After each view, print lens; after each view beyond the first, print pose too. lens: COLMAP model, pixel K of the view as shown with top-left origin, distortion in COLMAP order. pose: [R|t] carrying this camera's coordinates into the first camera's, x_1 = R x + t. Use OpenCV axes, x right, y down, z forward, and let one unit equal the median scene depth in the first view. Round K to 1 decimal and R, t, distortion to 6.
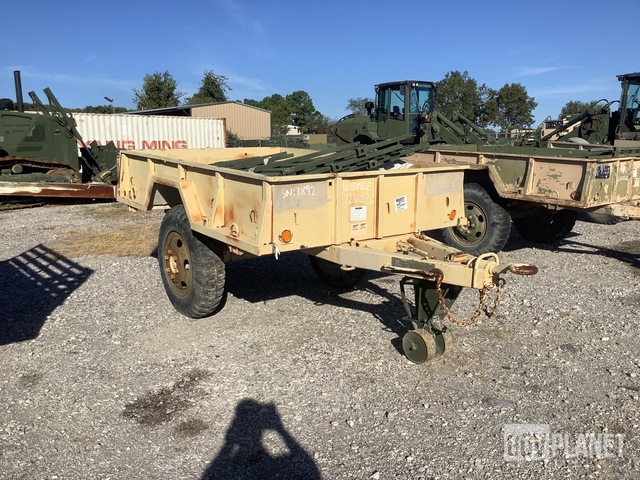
lens RADIAL K [[605.1, 0, 320.0], [0, 605.1, 240.0], [0, 0, 1]] dist [0.127338, -0.290791]
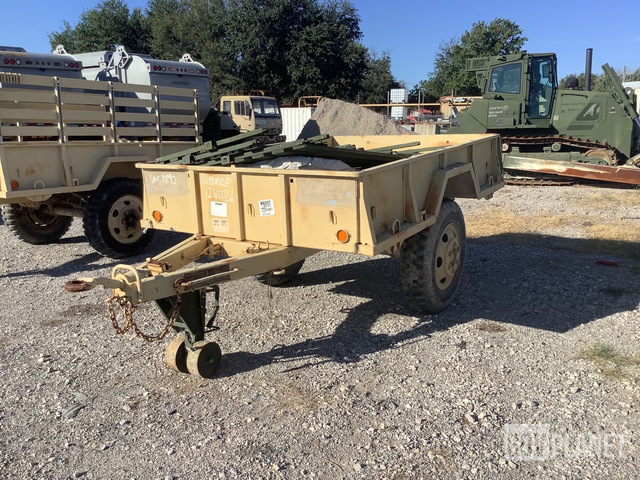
lens RADIAL K [[605.1, 0, 320.0], [0, 605.1, 240.0], [0, 0, 1]] dist [0.127338, -0.290791]
pose [[0.315028, 0.187703, -0.930336, 0.693396], [-0.144436, 0.978312, 0.148475, -0.109776], [0.938028, 0.087600, 0.335306, 0.552115]]
